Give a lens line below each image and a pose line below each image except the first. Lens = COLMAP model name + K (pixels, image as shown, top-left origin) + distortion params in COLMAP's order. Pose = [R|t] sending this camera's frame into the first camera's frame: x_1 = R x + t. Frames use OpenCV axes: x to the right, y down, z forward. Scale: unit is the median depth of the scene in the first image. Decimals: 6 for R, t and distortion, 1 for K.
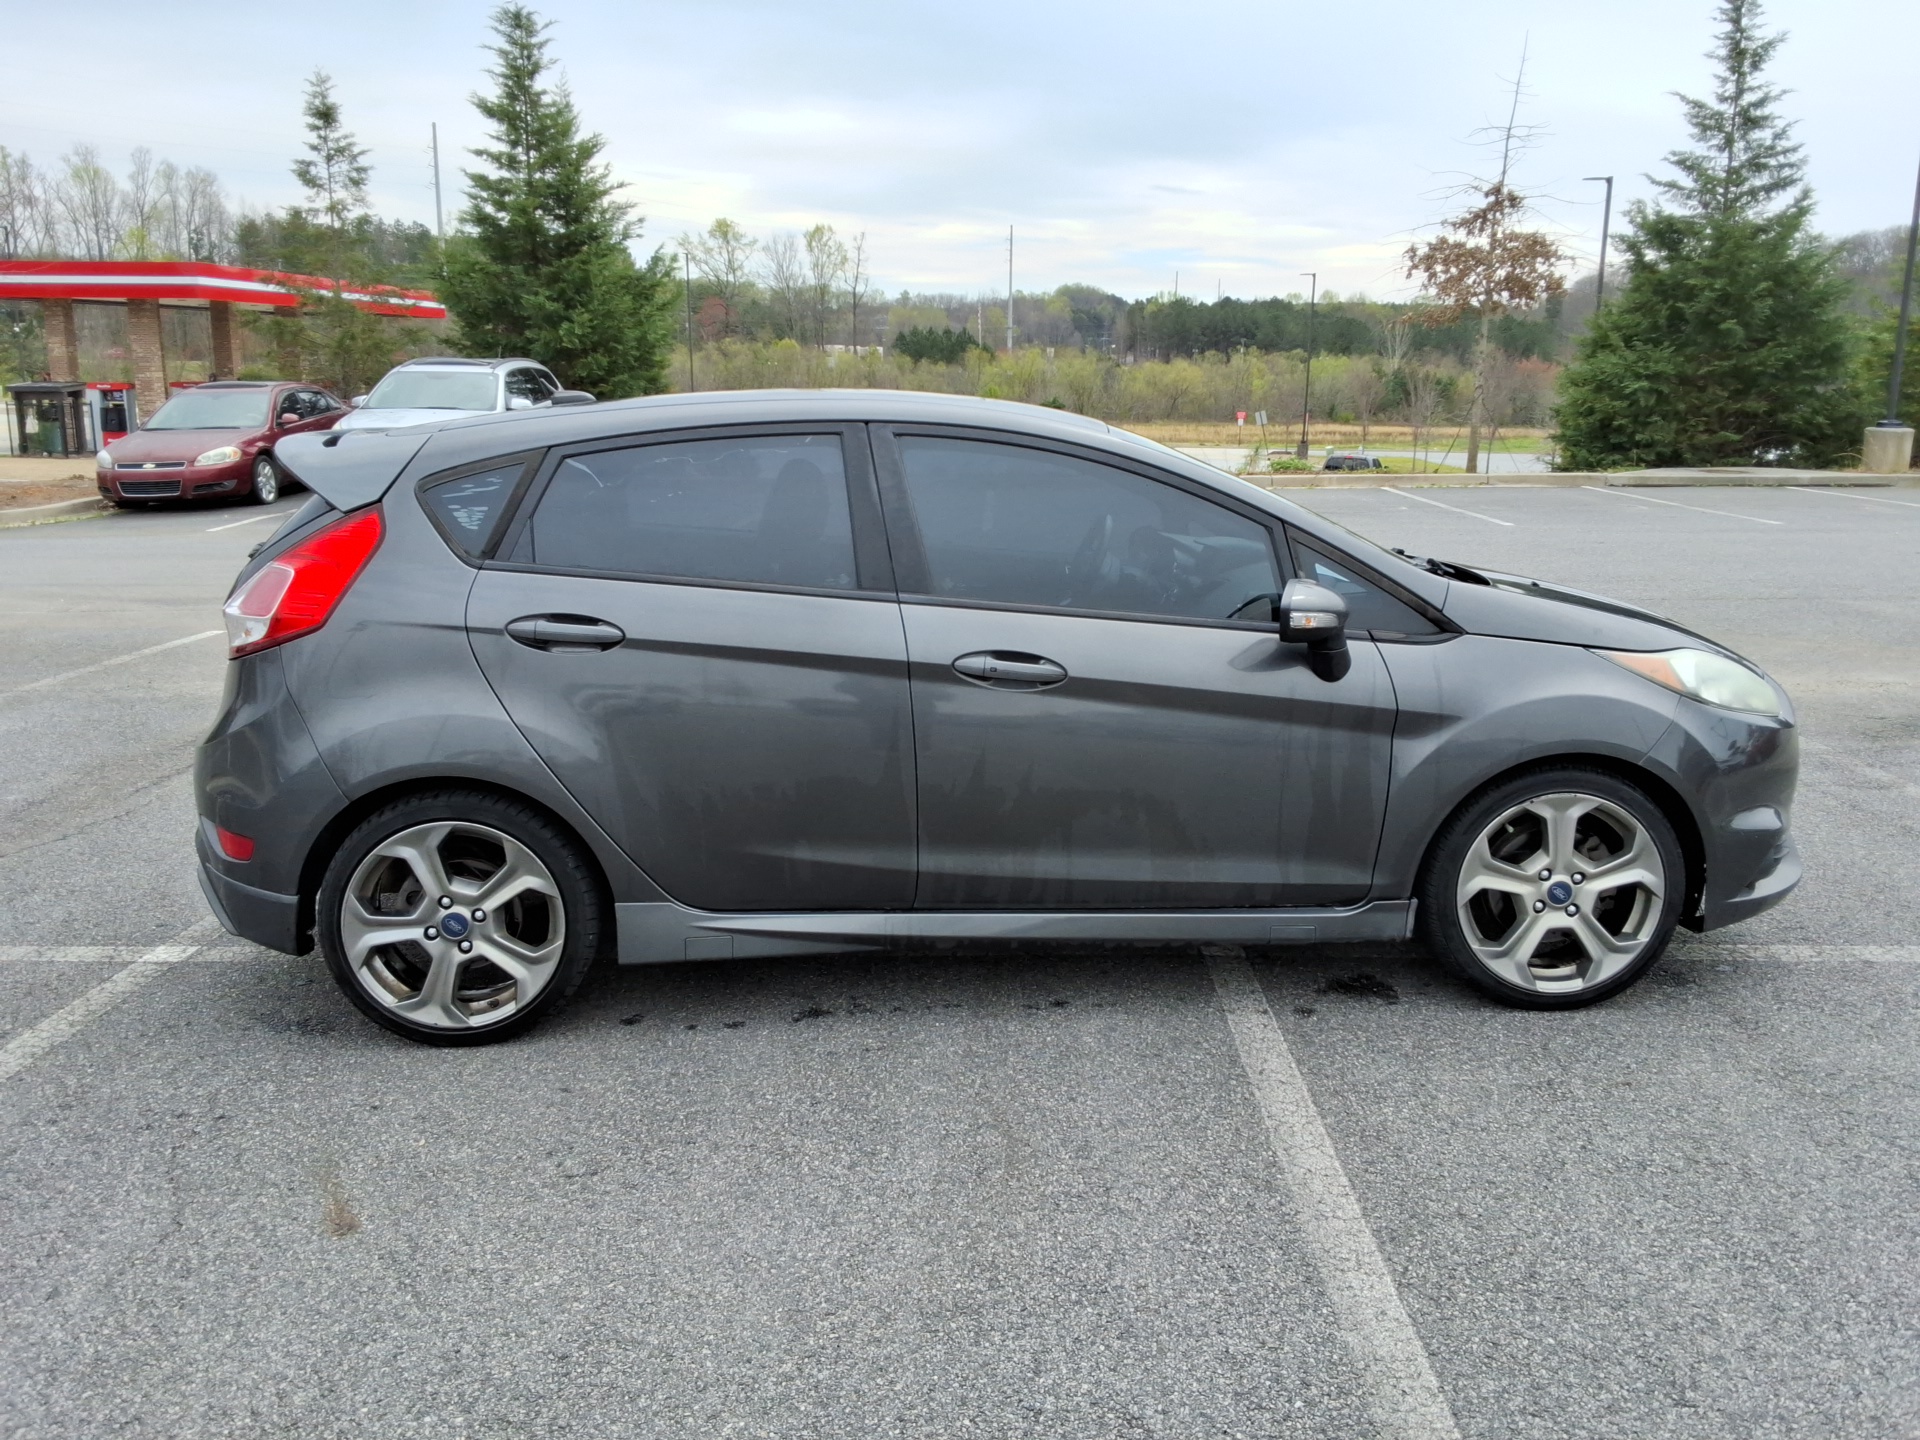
lens RADIAL K [[1536.3, 0, 969.1], [0, 1536.3, 700.7], [0, 0, 1]] dist [0.099760, -0.151889]
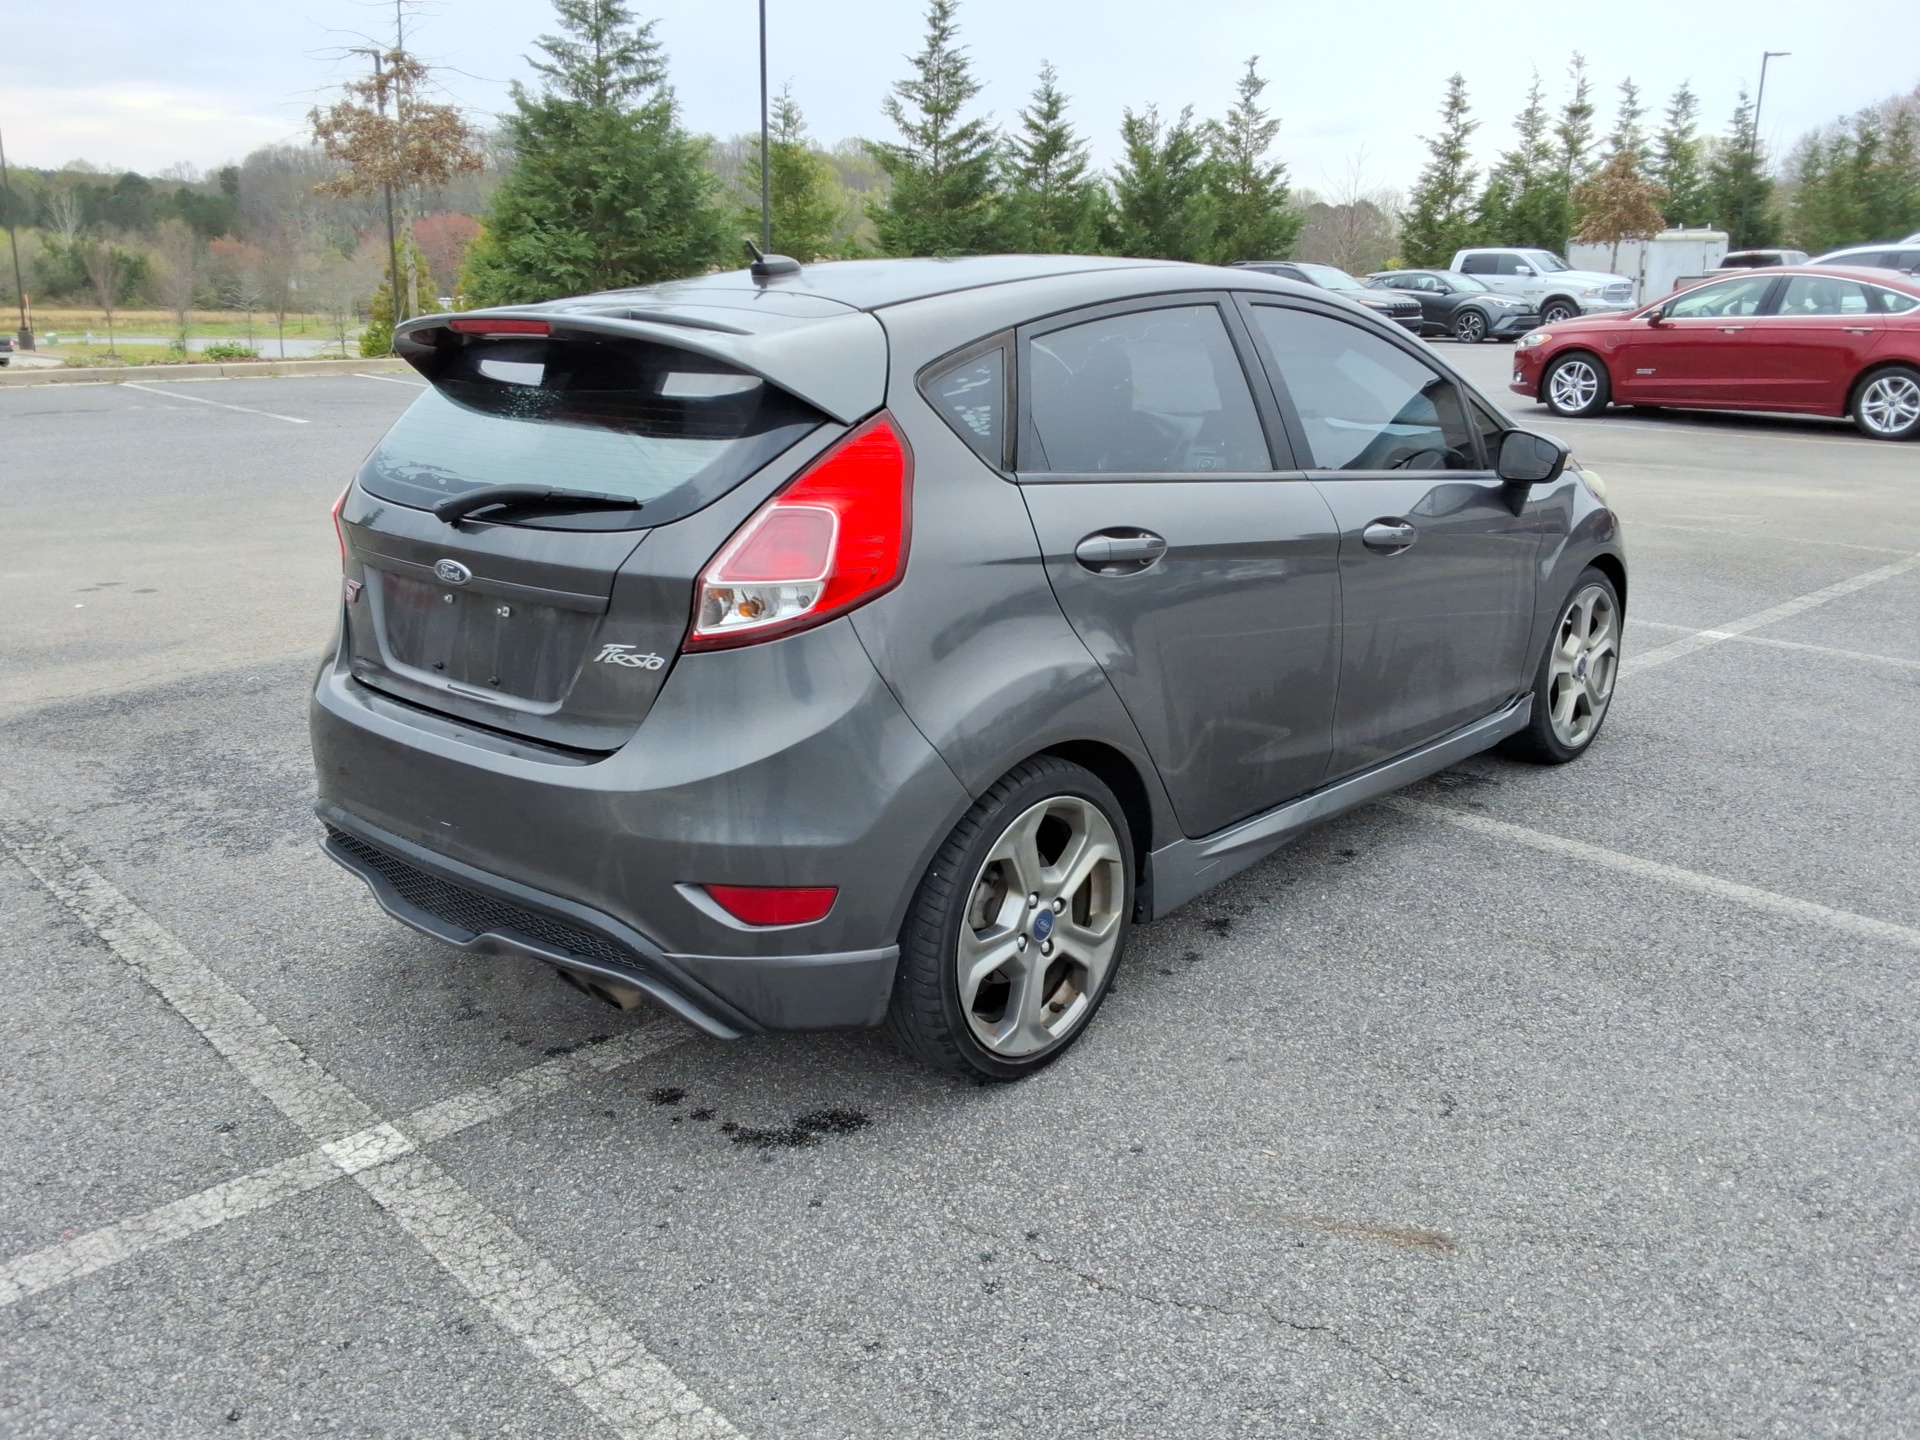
lens RADIAL K [[1520.3, 0, 980.9], [0, 1520.3, 712.4], [0, 0, 1]] dist [0.115970, -0.173531]
pose [[0.712819, -0.185355, 0.676412, -0.122161], [0.130616, 0.982656, 0.131628, -0.010447], [-0.689078, -0.005477, 0.724666, 0.061702]]
